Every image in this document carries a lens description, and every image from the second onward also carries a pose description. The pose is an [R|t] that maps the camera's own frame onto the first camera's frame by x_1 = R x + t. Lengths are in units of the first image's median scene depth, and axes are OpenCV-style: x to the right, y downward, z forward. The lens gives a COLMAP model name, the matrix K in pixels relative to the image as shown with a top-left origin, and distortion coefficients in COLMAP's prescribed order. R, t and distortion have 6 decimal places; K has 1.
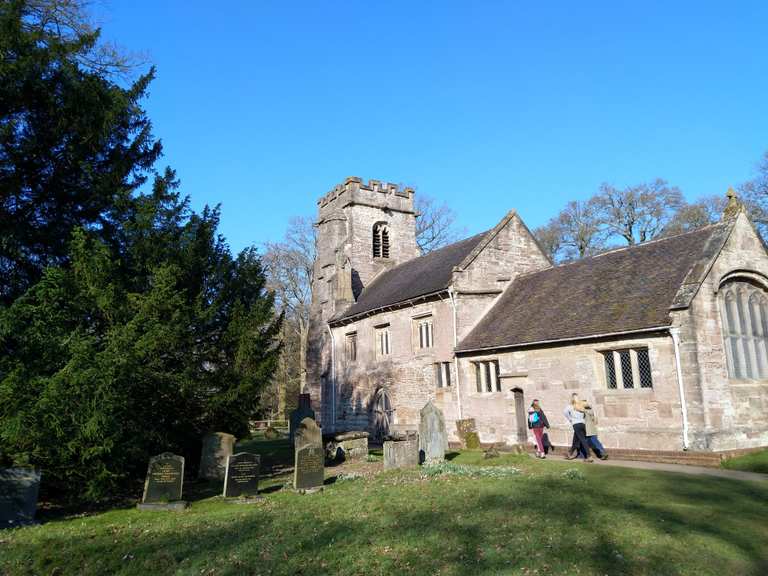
lens RADIAL K [[531.9, 0, 370.7], [0, 531.9, 284.9], [0, 0, 1]] dist [0.005511, -0.053303]
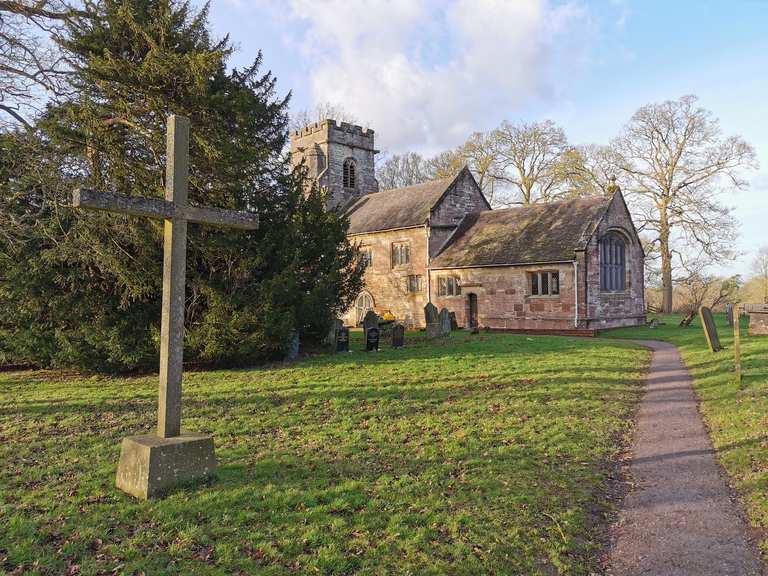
lens RADIAL K [[531.9, 0, 370.7], [0, 531.9, 284.9], [0, 0, 1]] dist [0.005511, -0.053303]
pose [[0.973944, 0.001702, 0.226784, -0.348307], [-0.044487, 0.981978, 0.183686, -0.096871], [-0.222384, -0.188989, 0.956467, -0.390147]]
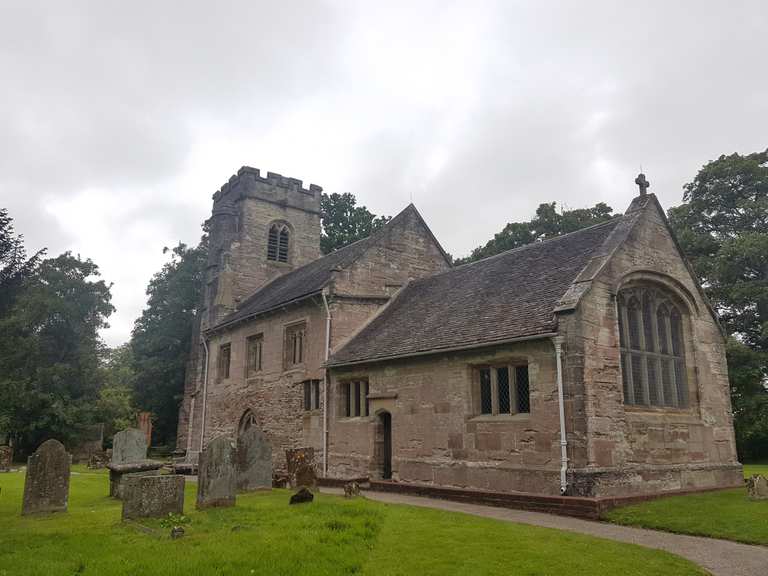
lens RADIAL K [[545.9, 0, 383.4], [0, 545.9, 306.6], [0, 0, 1]] dist [-0.039342, -0.001724]
pose [[0.993659, 0.047171, 0.102059, 0.171808], [-0.045812, 0.998828, -0.015618, 0.045367], [-0.102676, 0.010844, 0.994656, 0.169971]]
